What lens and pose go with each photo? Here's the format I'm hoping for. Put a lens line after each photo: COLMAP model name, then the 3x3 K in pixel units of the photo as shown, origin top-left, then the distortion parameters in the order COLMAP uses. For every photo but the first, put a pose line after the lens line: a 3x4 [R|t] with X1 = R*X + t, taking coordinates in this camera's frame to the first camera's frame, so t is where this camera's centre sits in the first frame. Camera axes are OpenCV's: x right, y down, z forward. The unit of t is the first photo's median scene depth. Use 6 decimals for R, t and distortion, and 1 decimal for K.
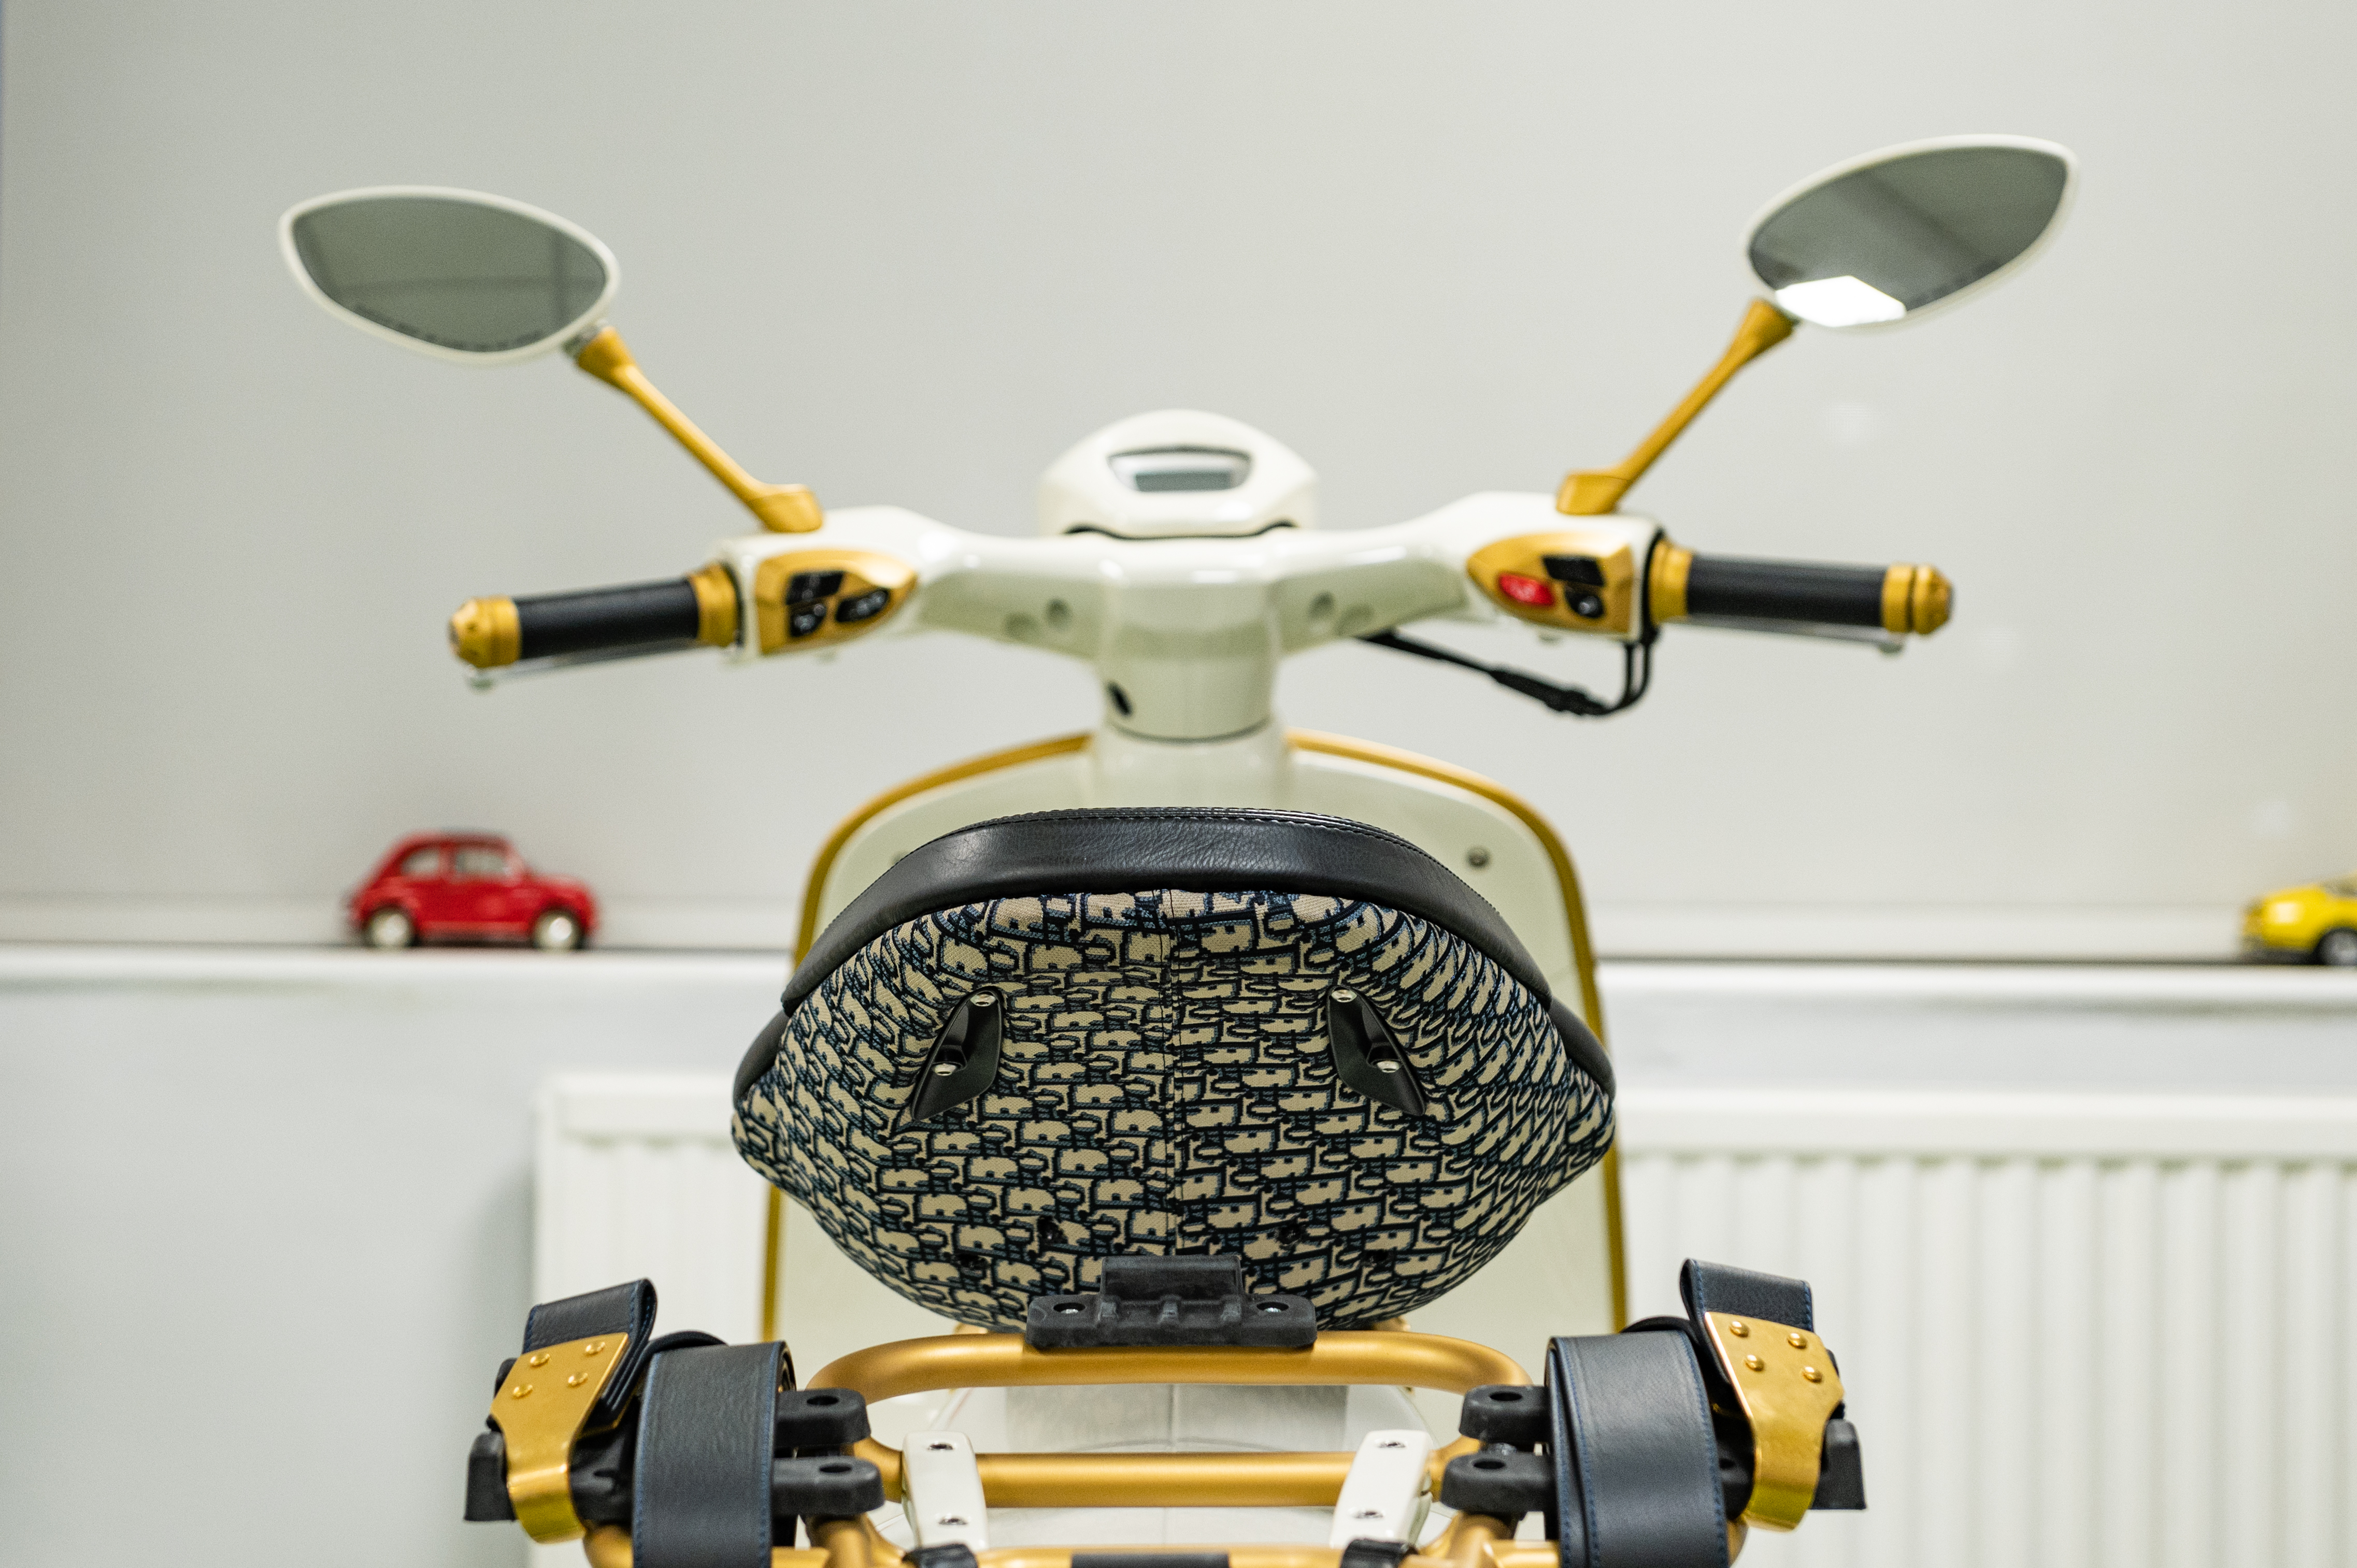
lens RADIAL K [[5585.0, 0, 1178.5], [0, 5585.0, 784.0], [0, 0, 1]] dist [0.192500, 0.169519]
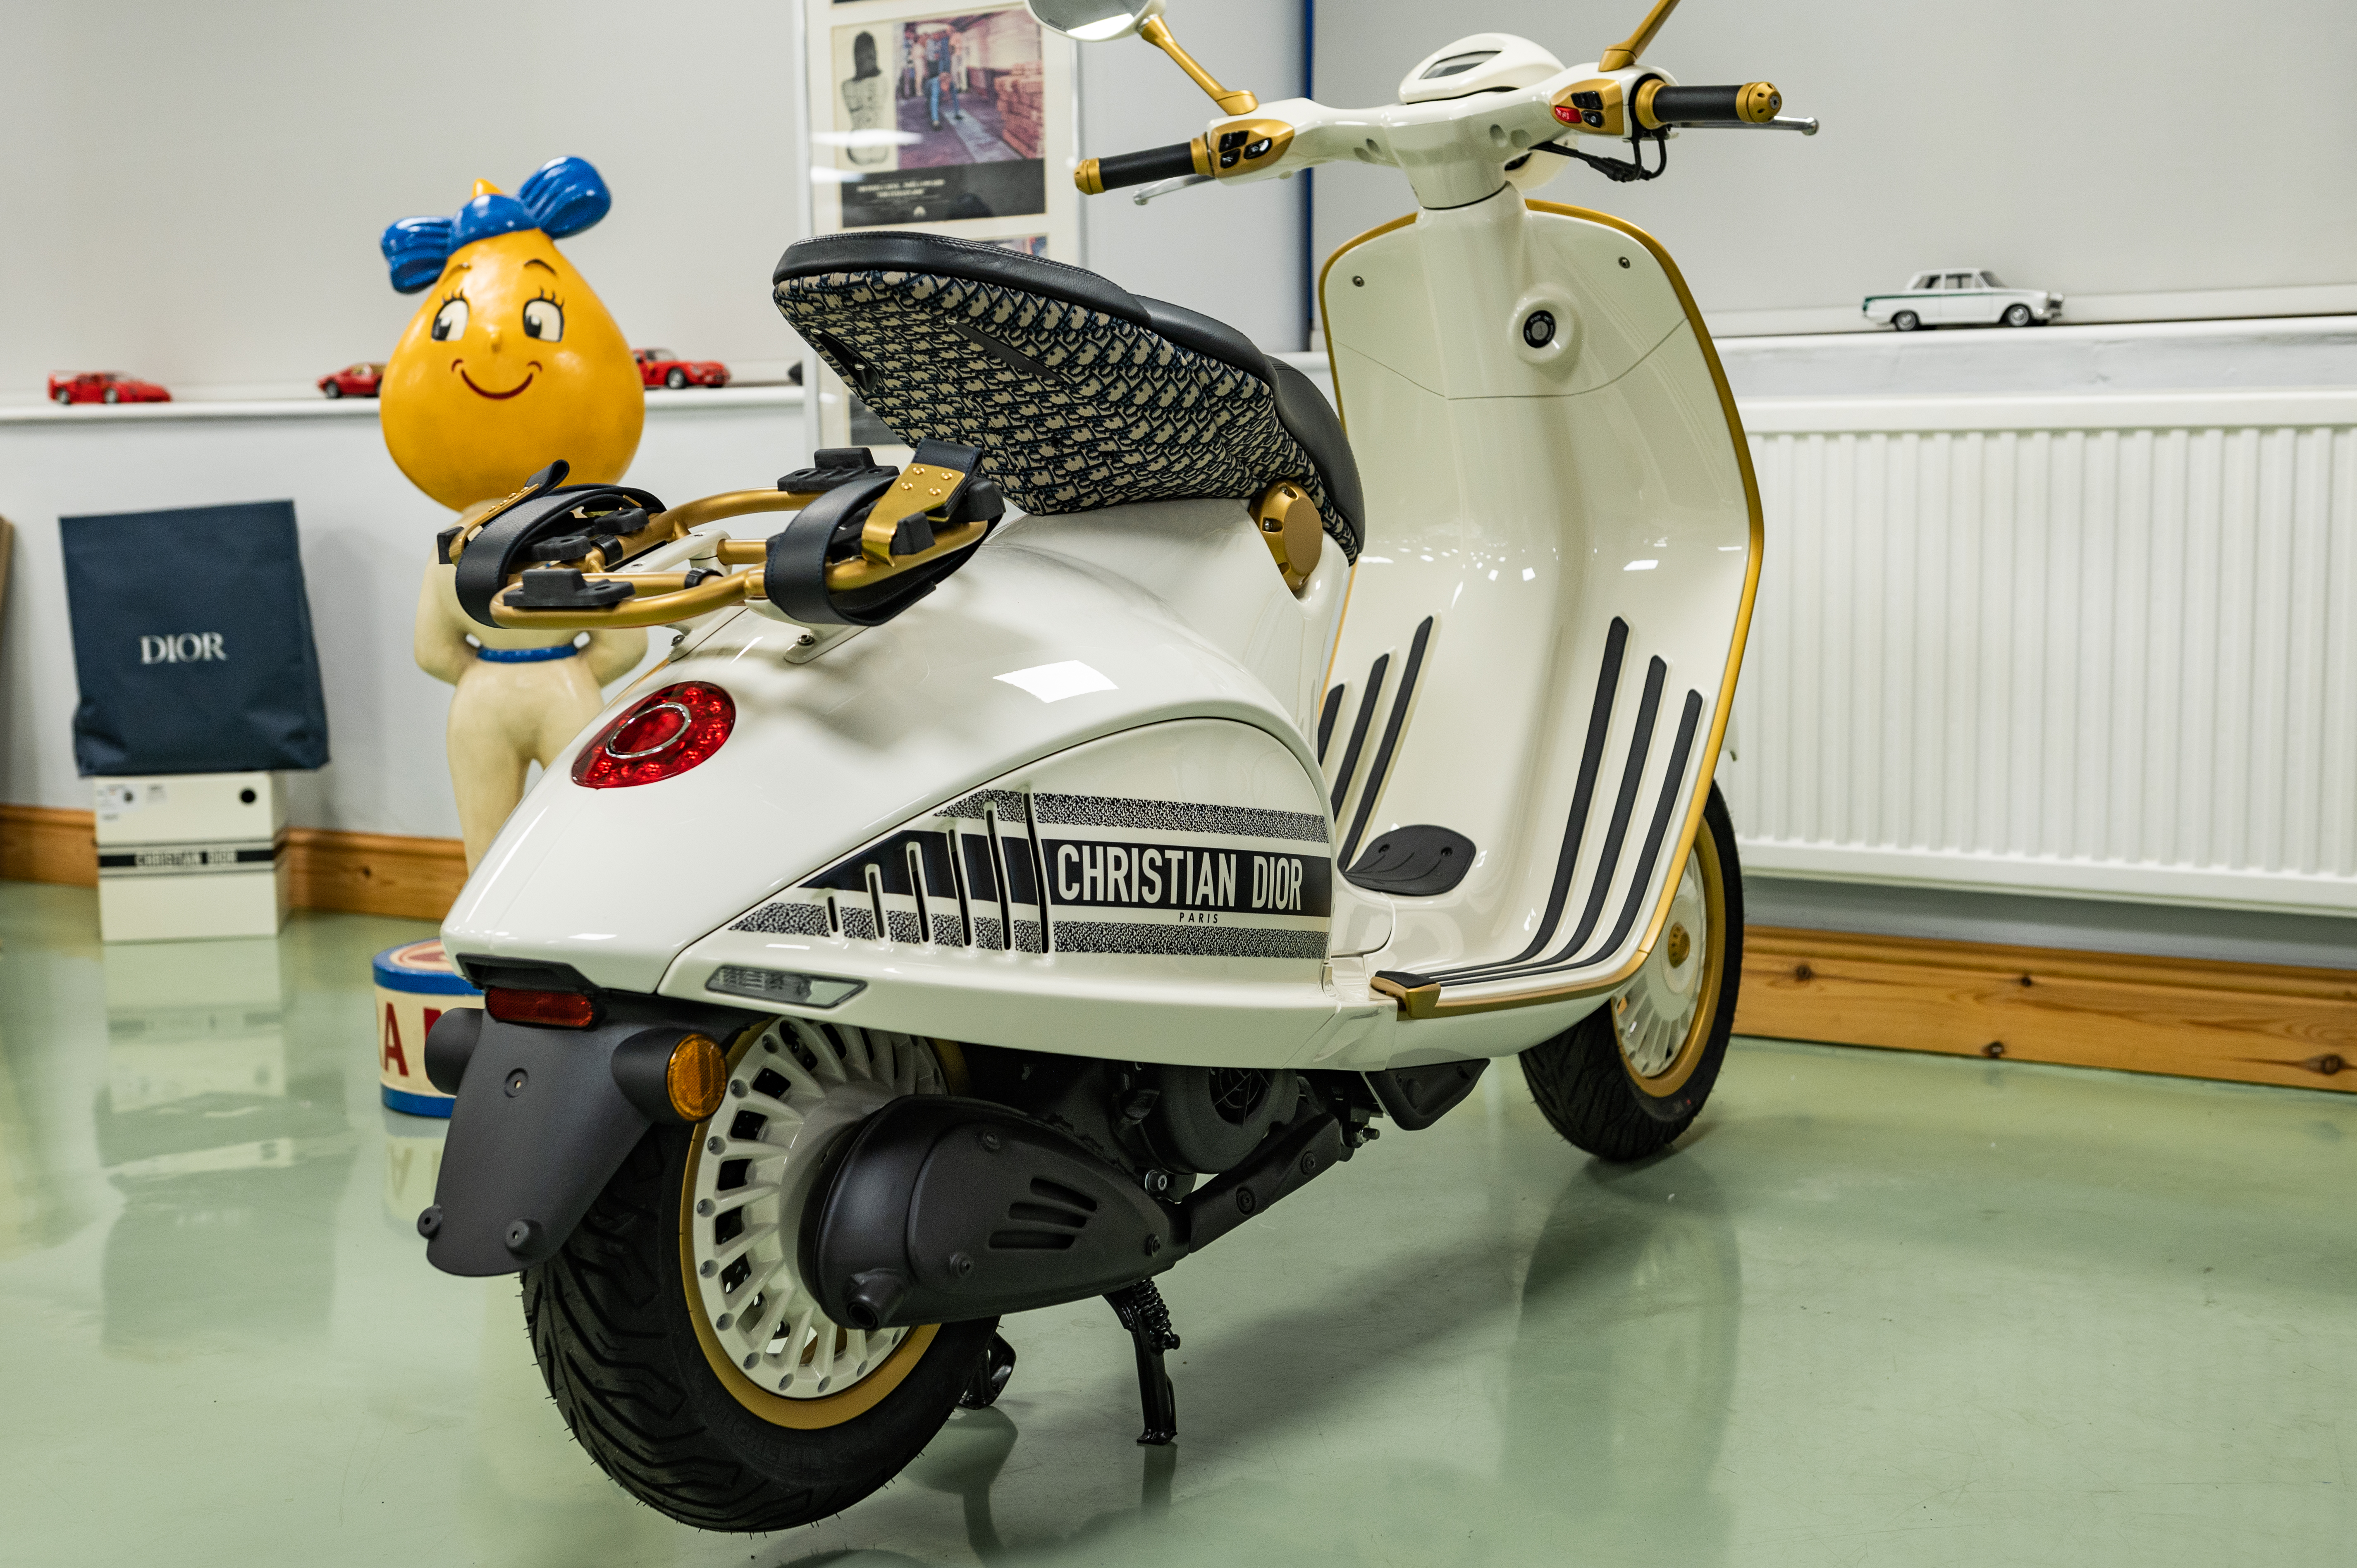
lens RADIAL K [[2853.1, 0, 1178.5], [0, 2853.1, 784.0], [0, 0, 1]] dist [0.004709, -0.006418]
pose [[0.863512, 0.036992, -0.502969, 0.436075], [0.048009, 0.986748, 0.154996, 0.032343], [0.502037, -0.157988, 0.850293, 0.084387]]
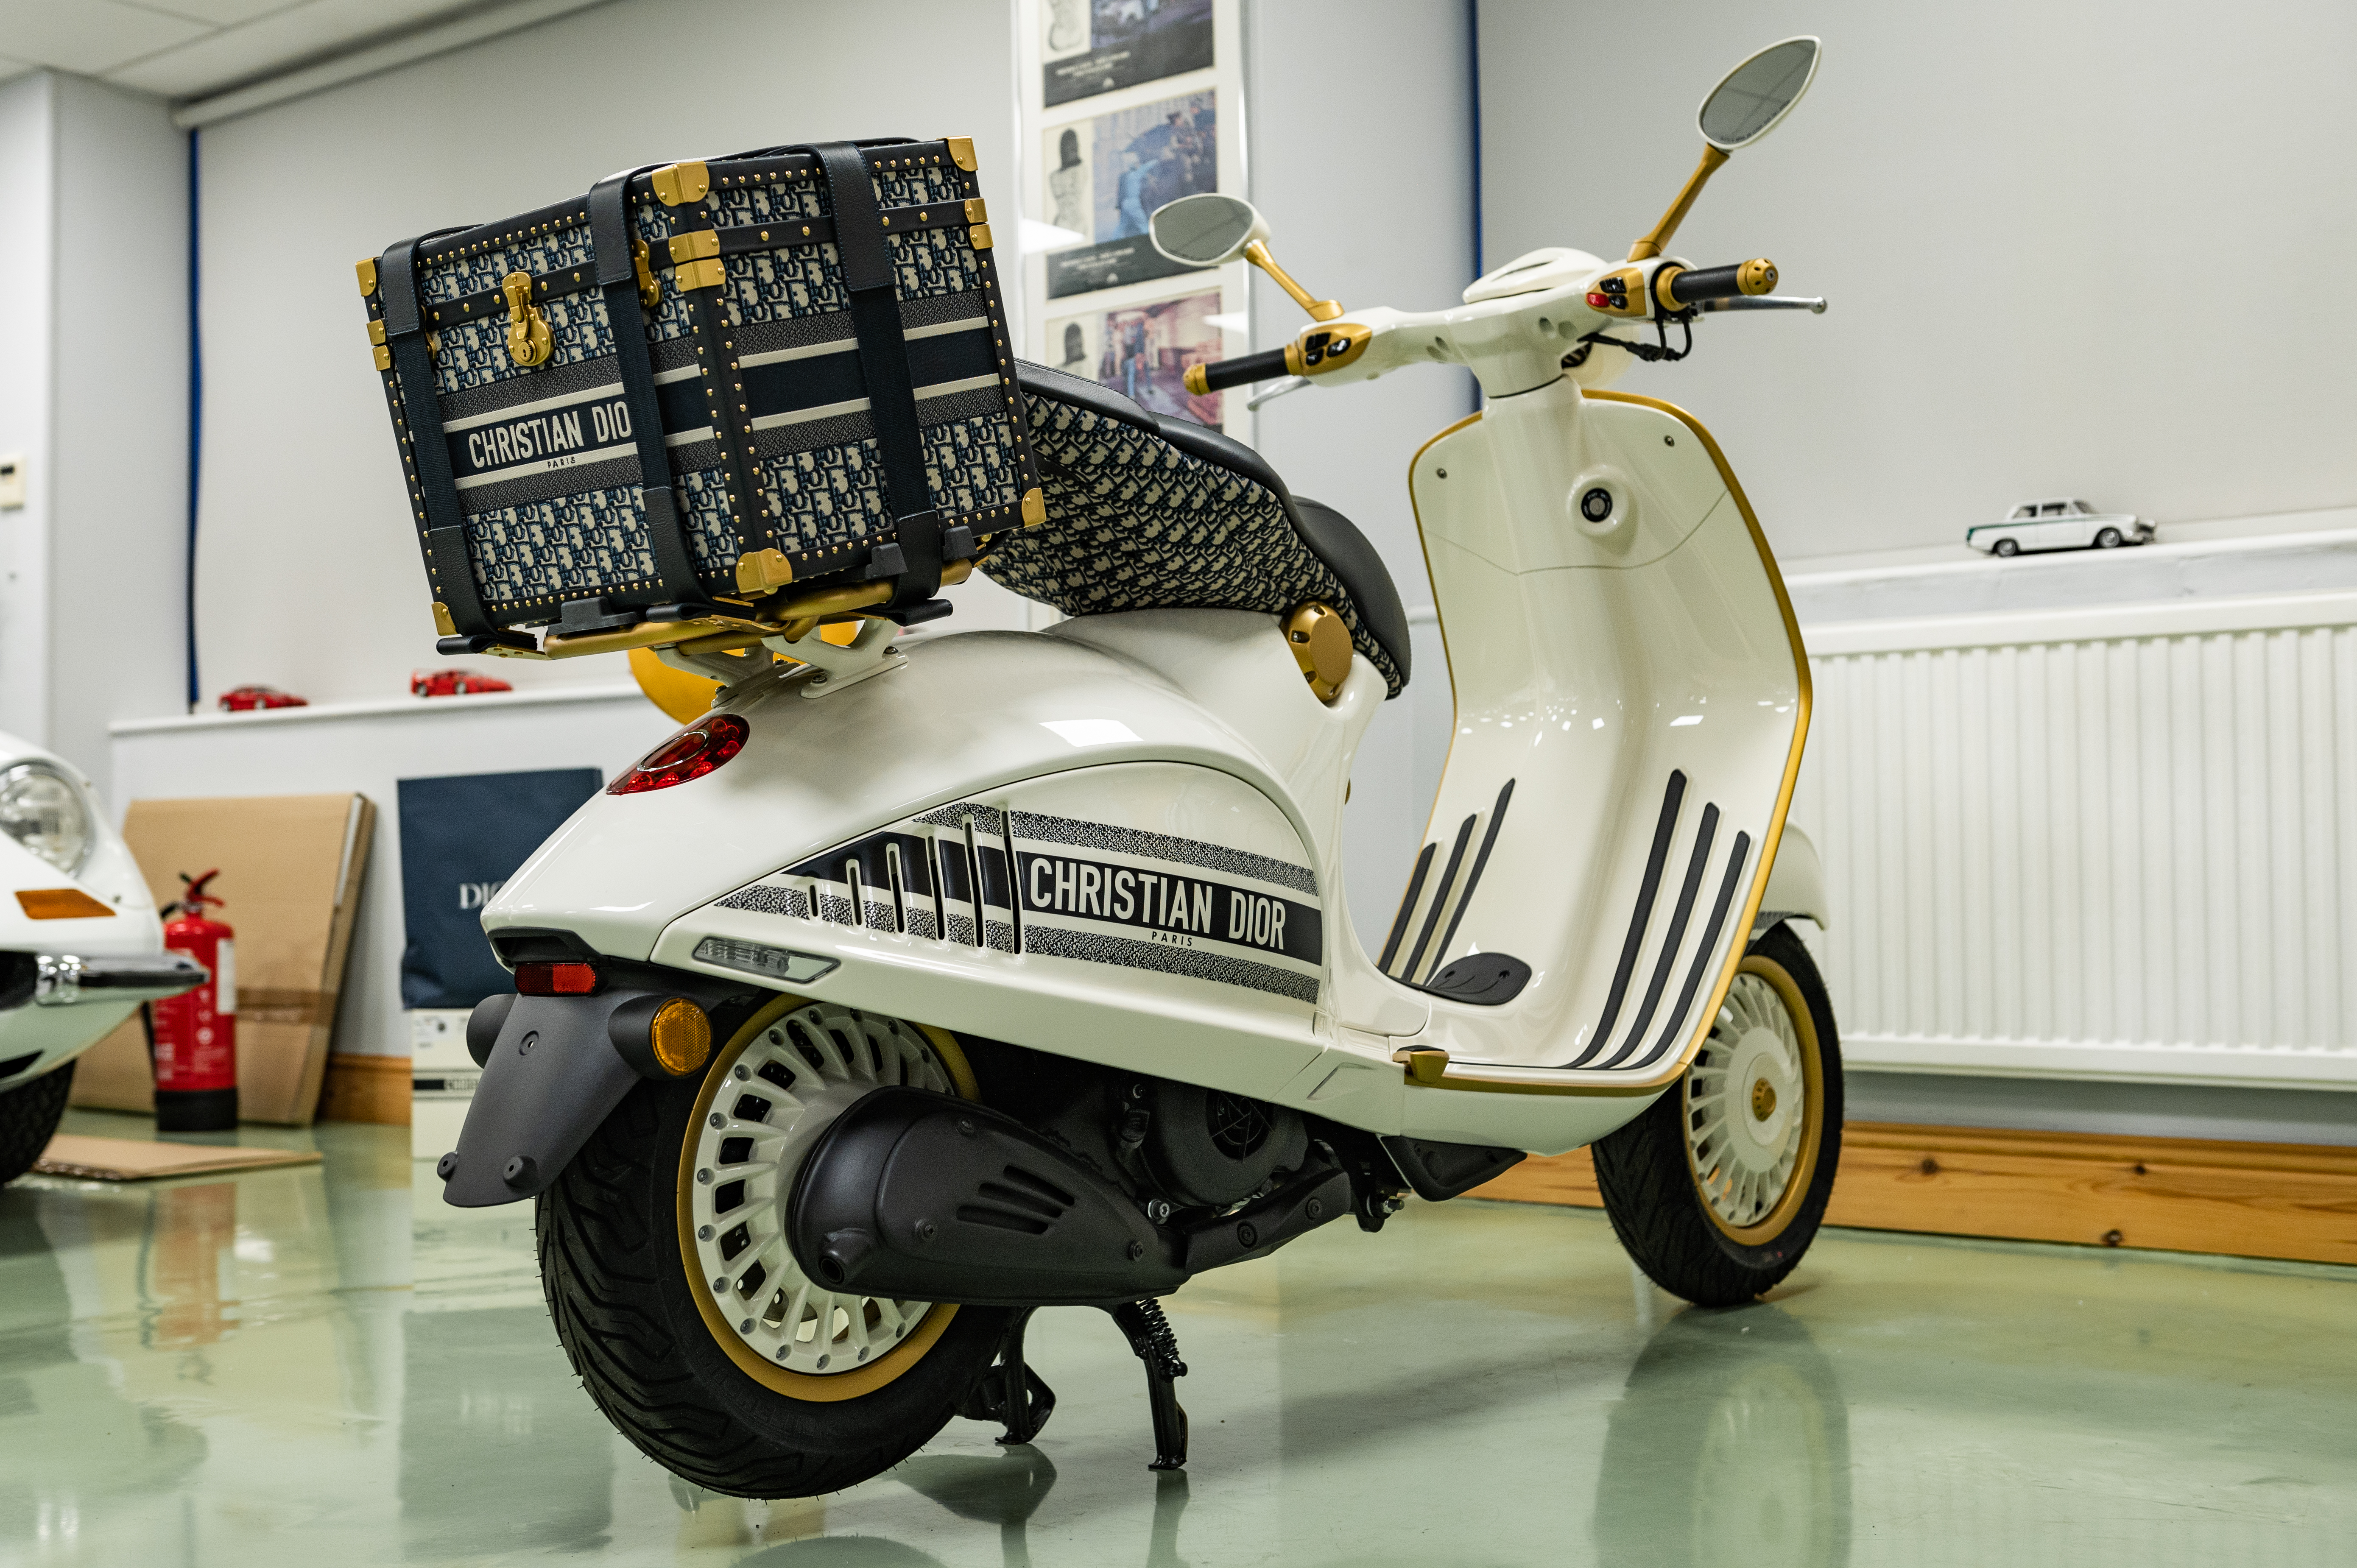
lens RADIAL K [[2663.9, 0, 1175.4], [0, 2663.9, 740.6], [0, 0, 1]] dist [-0.009016, -0.000691]
pose [[0.797700, -0.036000, -0.601979, 0.523441], [0.049646, 0.998749, 0.006059, 0.114868], [0.601008, -0.034719, 0.798489, 0.105622]]
